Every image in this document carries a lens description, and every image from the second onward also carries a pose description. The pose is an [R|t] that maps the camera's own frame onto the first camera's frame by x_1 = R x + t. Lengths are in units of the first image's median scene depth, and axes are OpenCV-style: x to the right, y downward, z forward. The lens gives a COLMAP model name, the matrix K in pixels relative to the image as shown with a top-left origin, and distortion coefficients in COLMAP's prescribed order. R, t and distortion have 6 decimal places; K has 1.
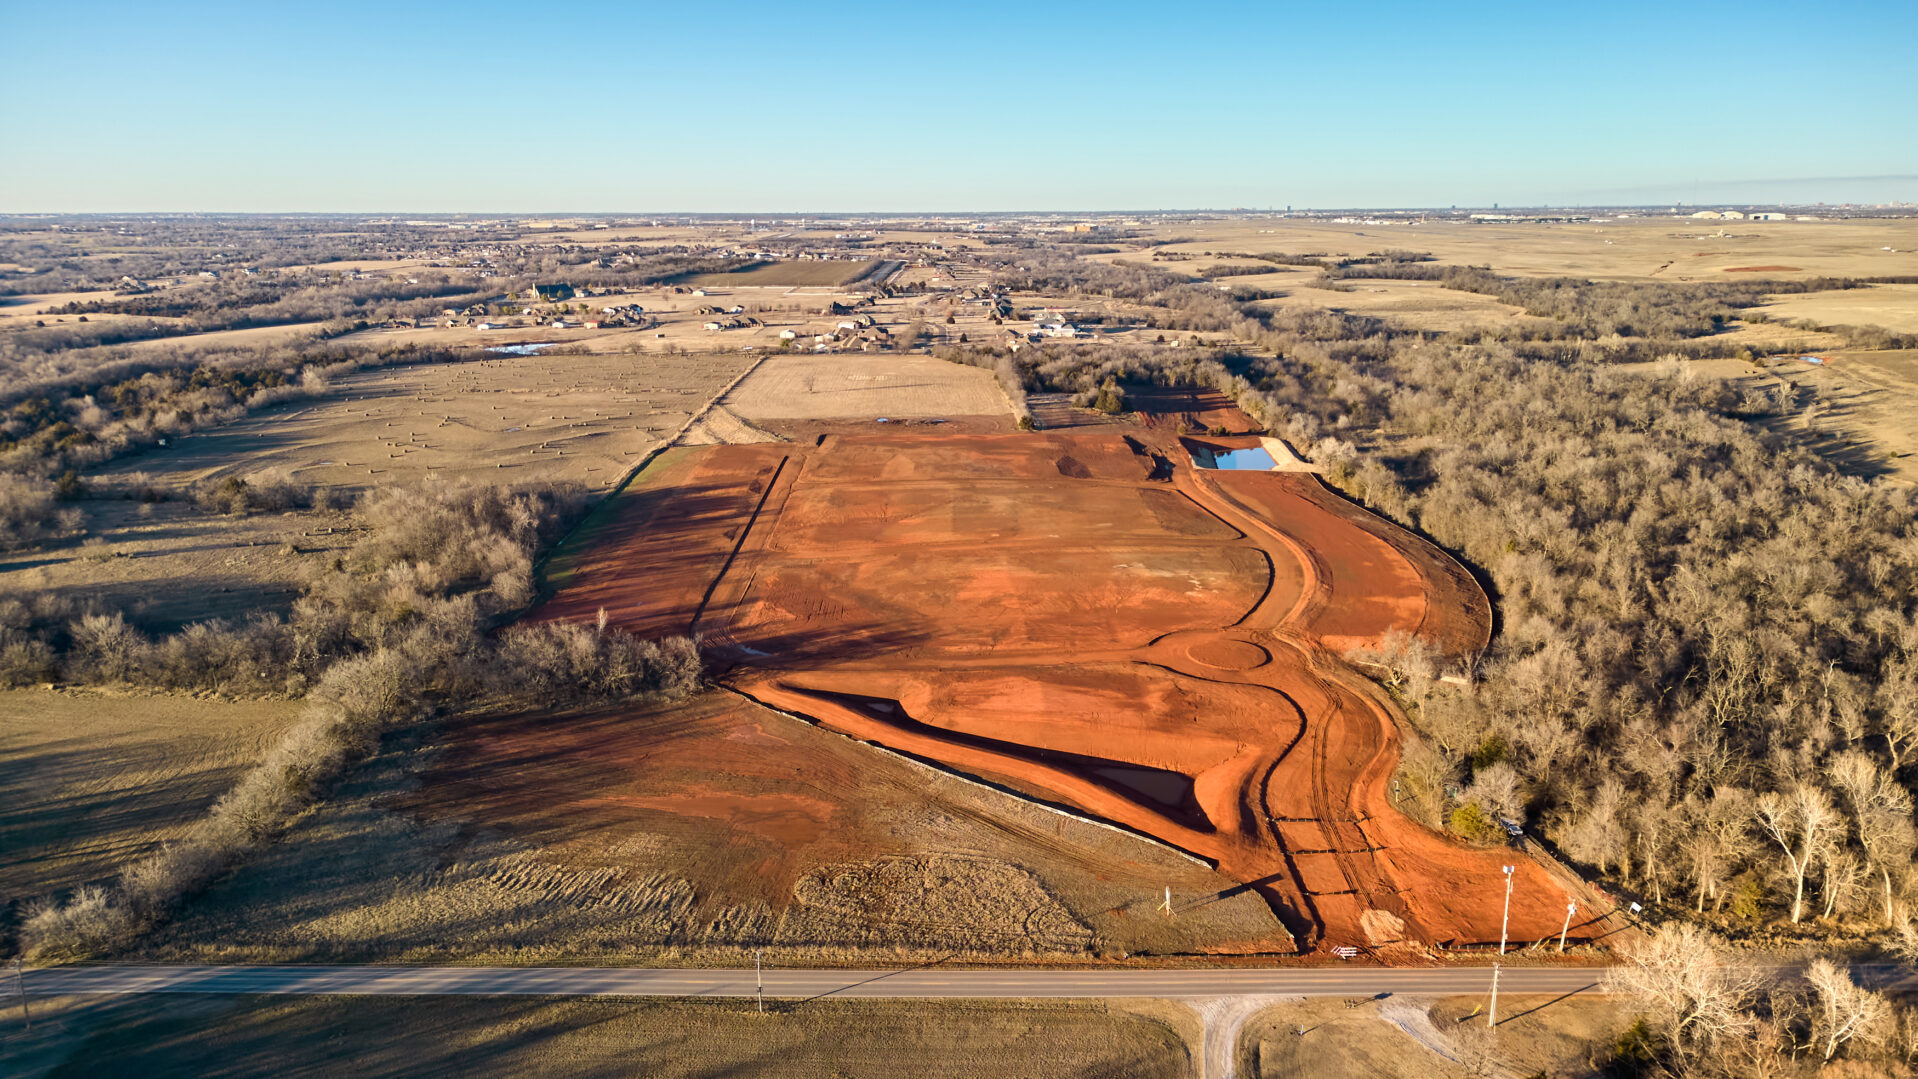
lens RADIAL K [[1345.7, 0, 963.6], [0, 1345.7, 535.9], [0, 0, 1]] dist [0.095431, -0.112322]
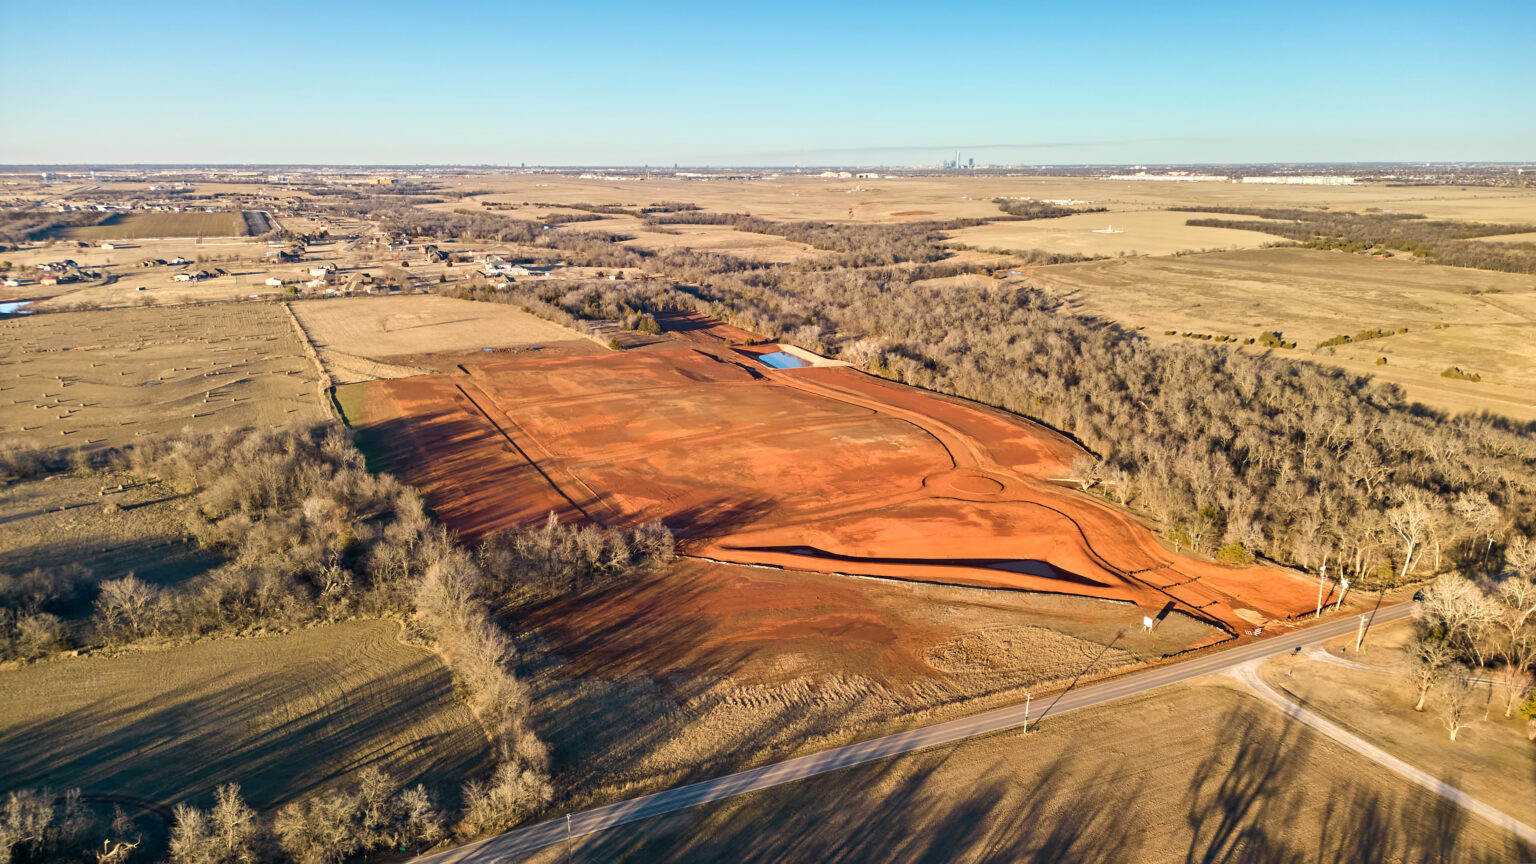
lens RADIAL K [[1076.3, 0, 768.0], [0, 1076.3, 432.0], [0, 0, 1]] dist [0.107618, -0.148095]
pose [[0.898161, -0.102906, 0.427453, -0.607332], [0.100862, 0.994520, 0.027493, -0.032270], [-0.427940, 0.018421, 0.903619, 0.011593]]
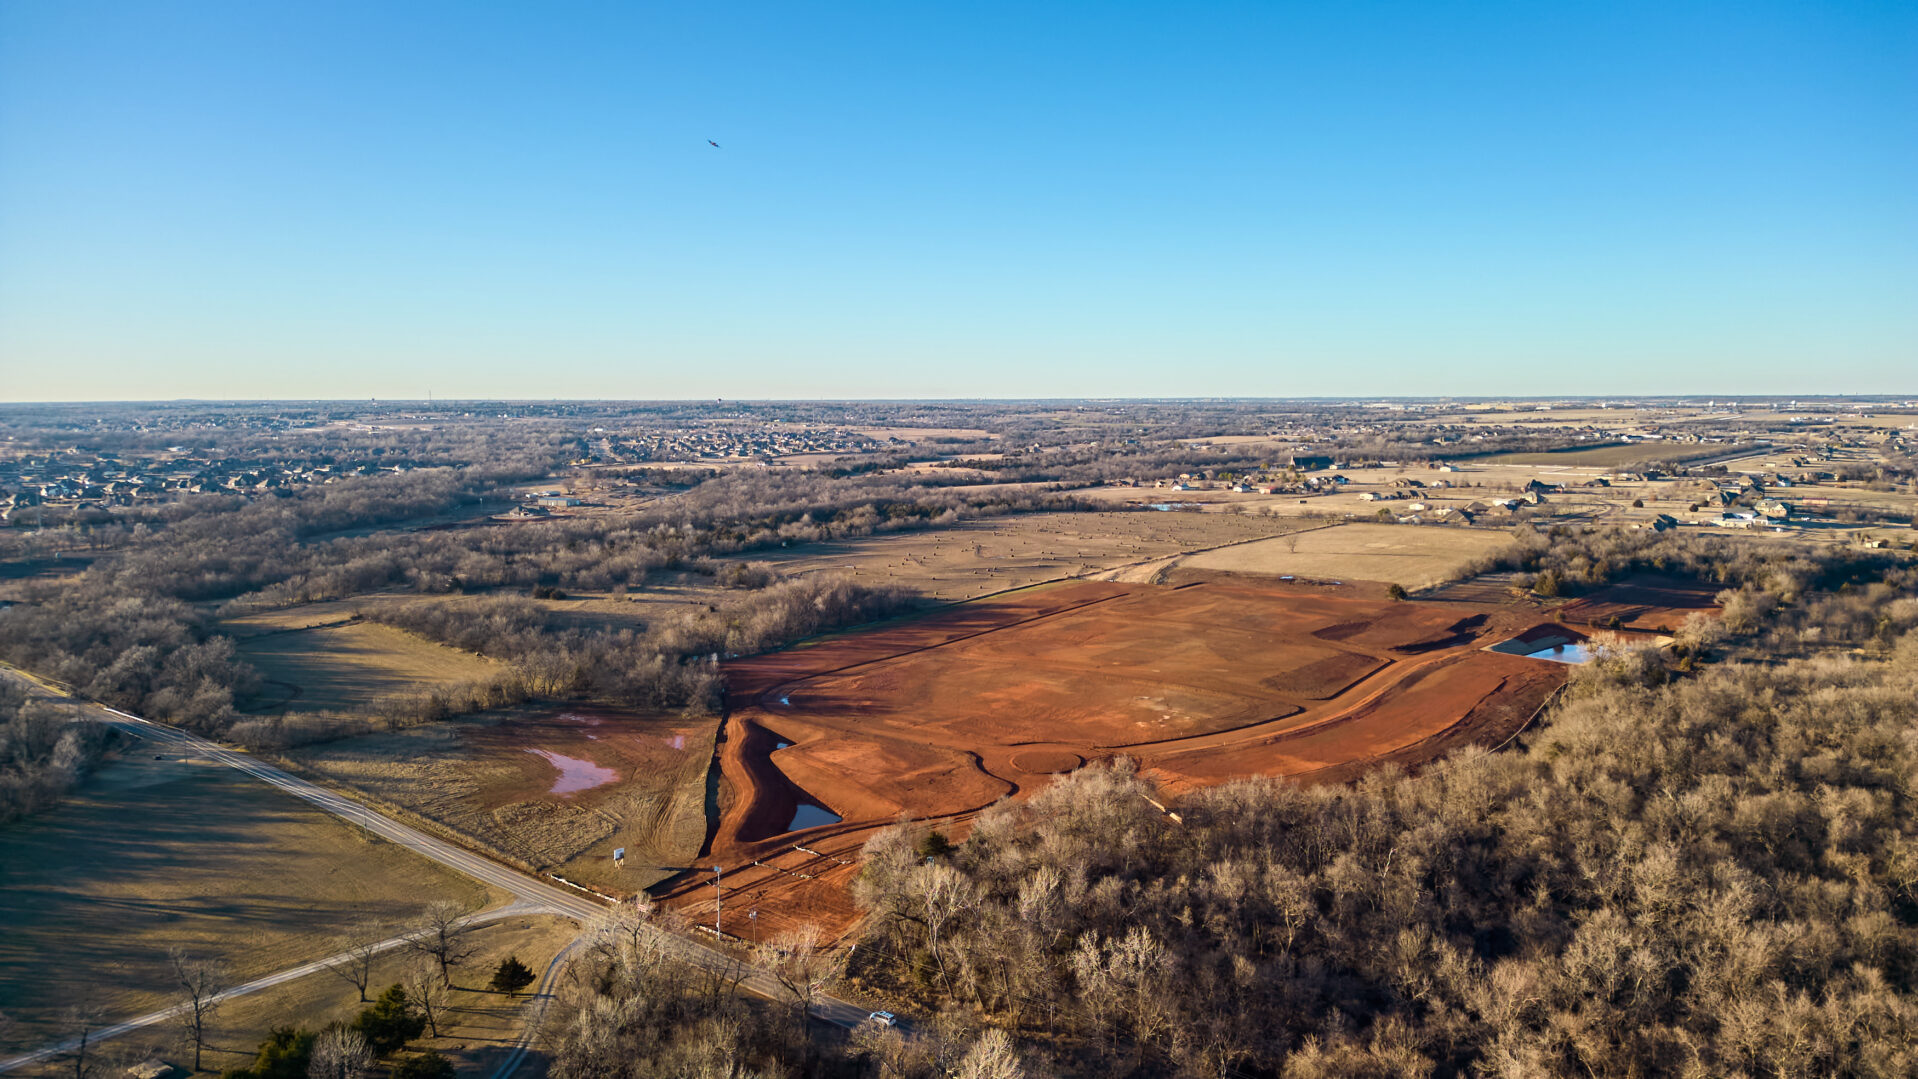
lens RADIAL K [[1344.0, 0, 959.0], [0, 1344.0, 539.5], [0, 0, 1]] dist [0.107618, -0.148095]
pose [[0.757840, 0.073570, -0.648280, 0.989189], [-0.155952, 0.985246, -0.070497, -0.004368], [0.633528, 0.154526, 0.758132, 0.094228]]
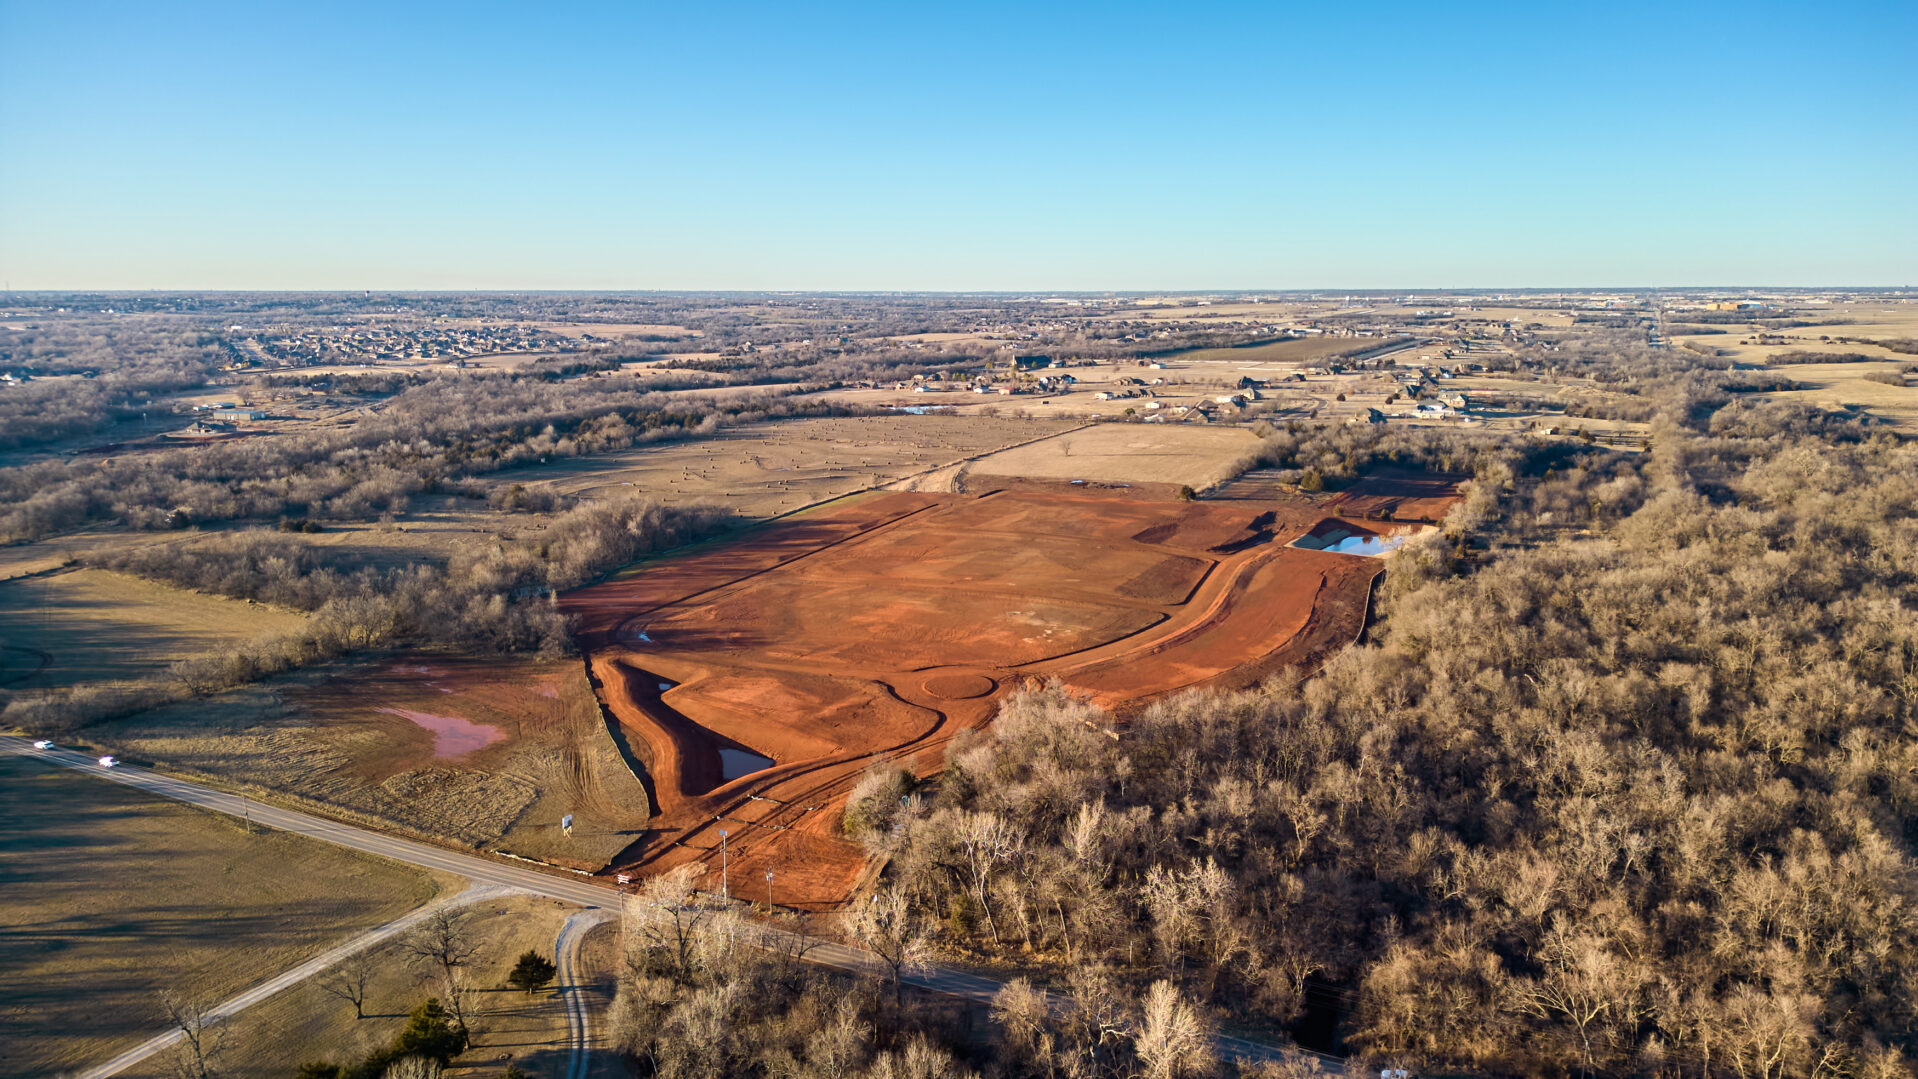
lens RADIAL K [[1345.7, 0, 963.6], [0, 1345.7, 535.9], [0, 0, 1]] dist [0.095431, -0.112322]
pose [[0.891817, 0.086457, -0.444057, 0.795362], [-0.110302, 0.993501, -0.028091, -0.006142], [0.438743, 0.074032, 0.895558, -0.005625]]
